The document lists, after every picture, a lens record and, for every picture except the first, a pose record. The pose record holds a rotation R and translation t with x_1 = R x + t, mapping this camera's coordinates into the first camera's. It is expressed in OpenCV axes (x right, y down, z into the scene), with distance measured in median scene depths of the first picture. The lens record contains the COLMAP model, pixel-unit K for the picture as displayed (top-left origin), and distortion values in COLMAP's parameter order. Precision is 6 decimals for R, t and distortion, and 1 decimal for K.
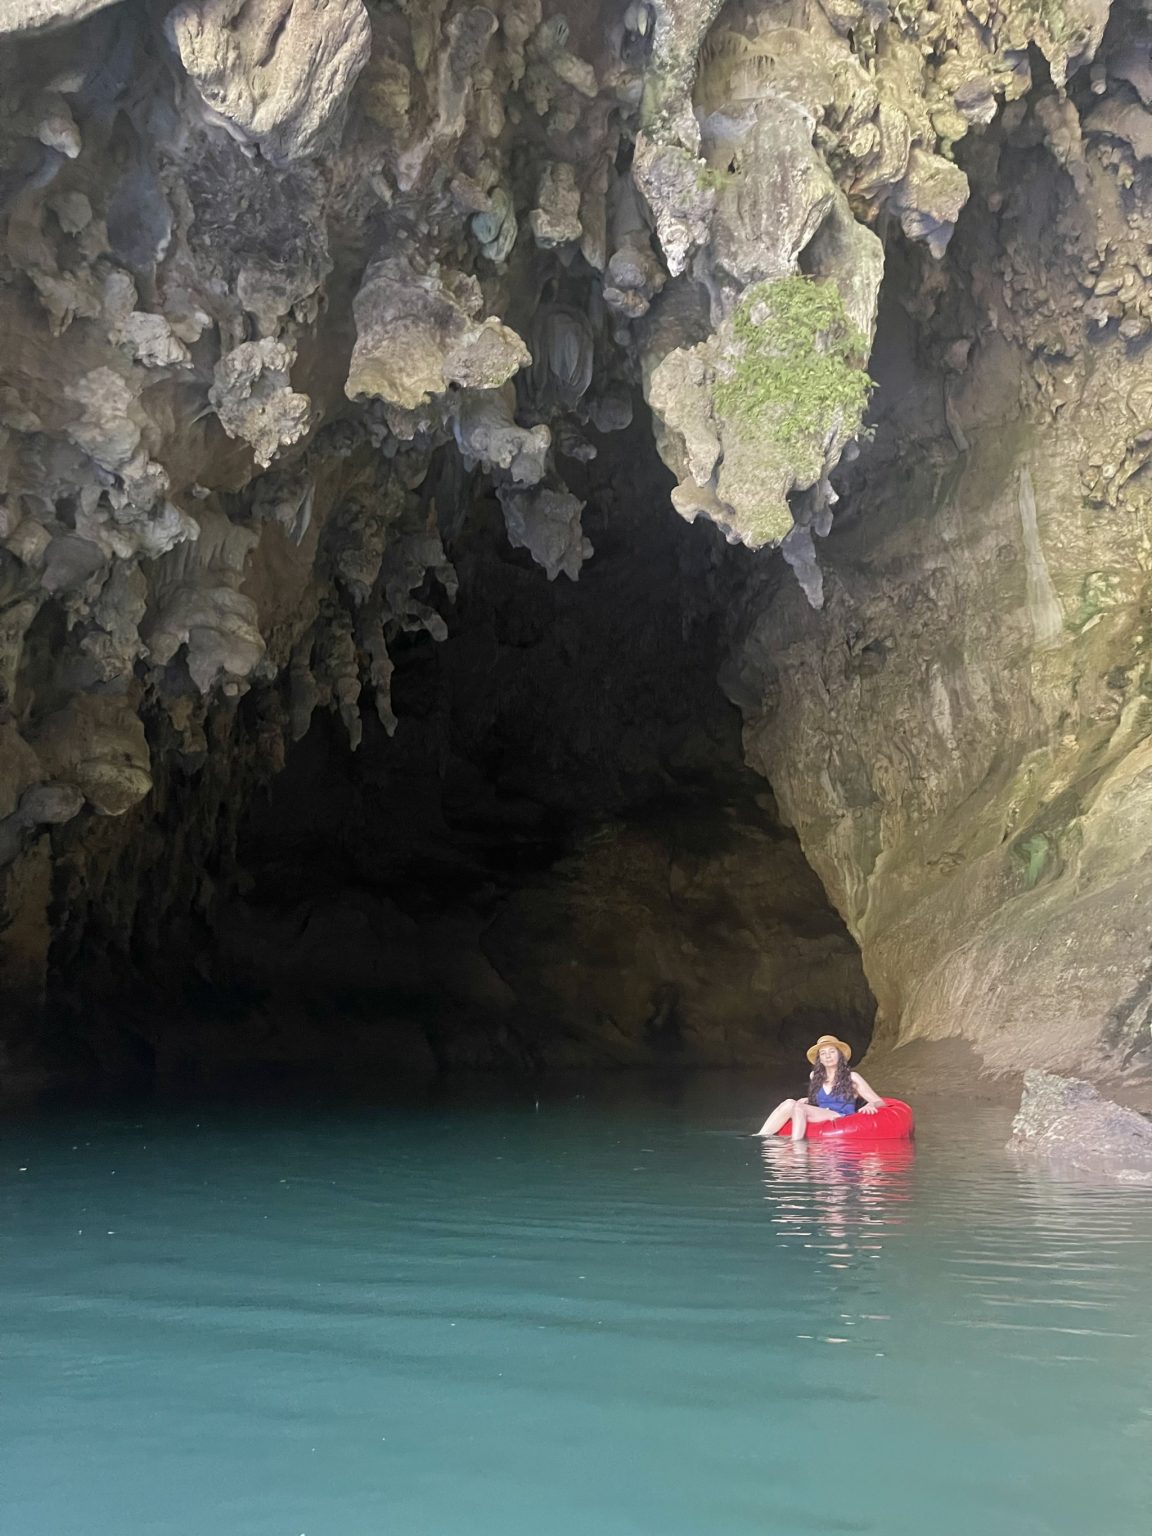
lens RADIAL K [[1153.0, 0, 576.0], [0, 1153.0, 768.0], [0, 0, 1]] dist [0.061753, -0.000408]
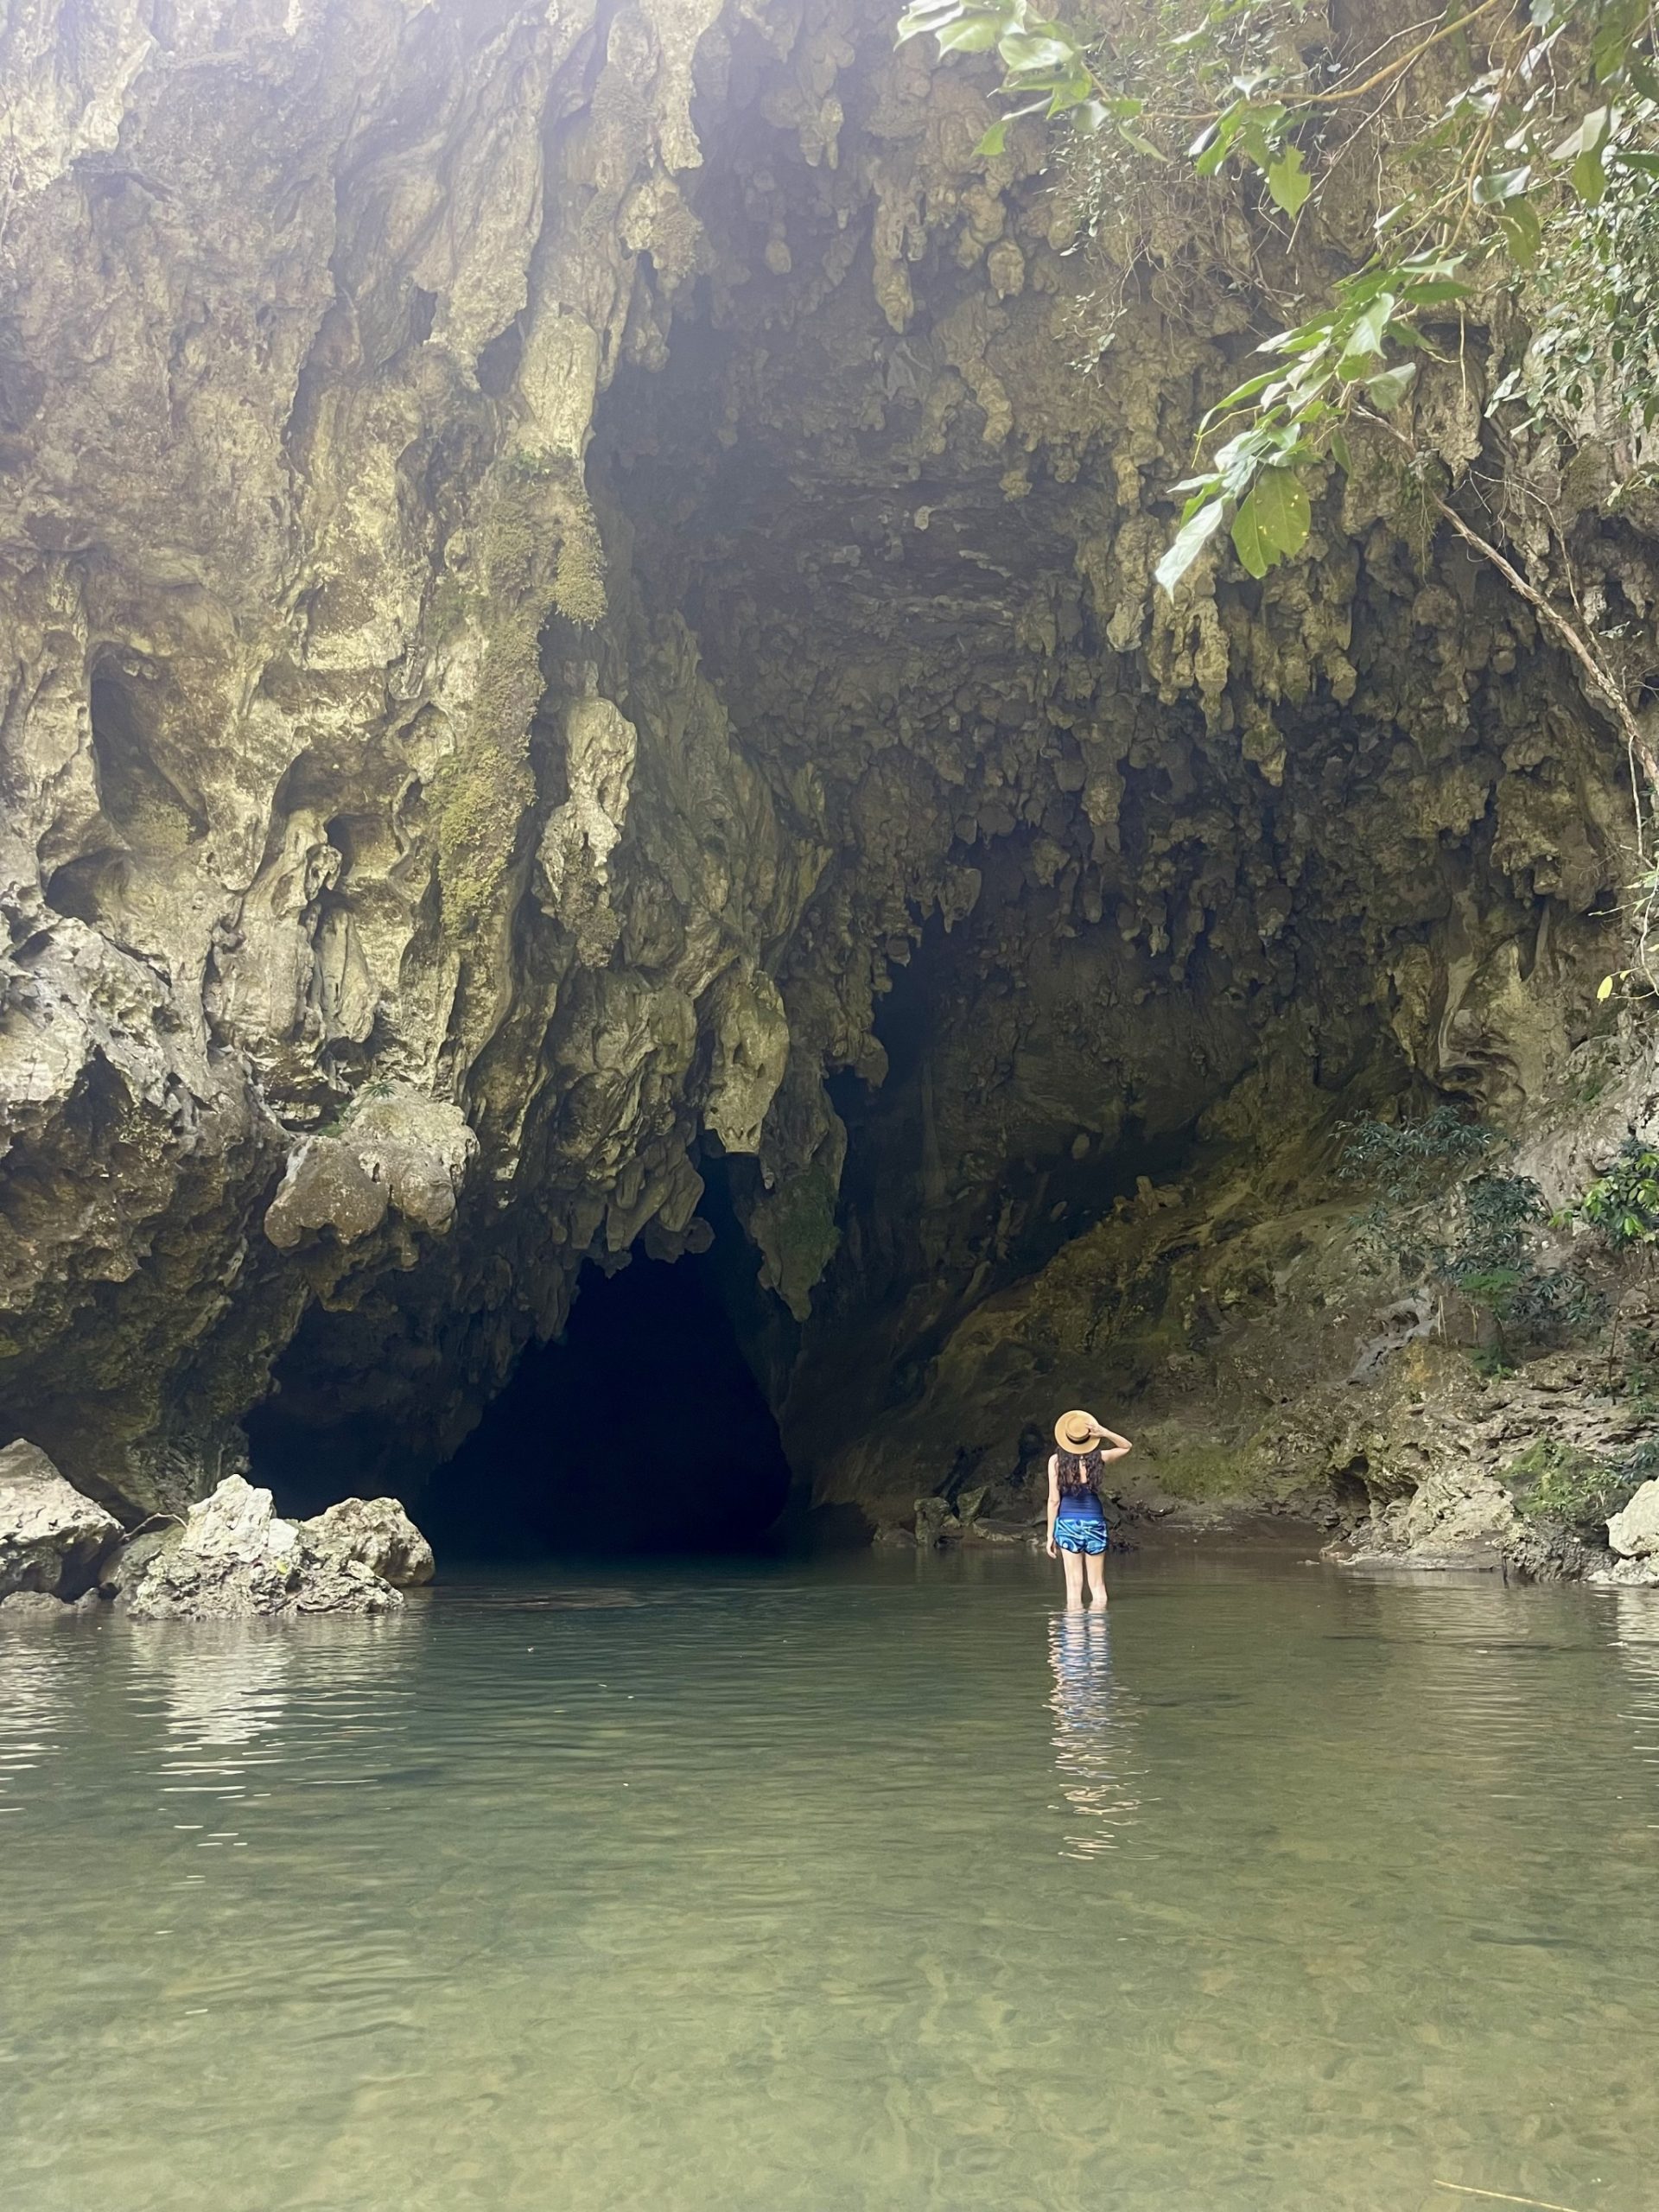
lens RADIAL K [[1660.5, 0, 829.5], [0, 1660.5, 1106.0], [0, 0, 1]] dist [0.061753, -0.000408]
pose [[0.953576, 0.068610, 0.293233, -0.297751], [-0.070092, 0.997526, -0.005464, -0.216057], [-0.292882, -0.015342, 0.956026, -0.849018]]
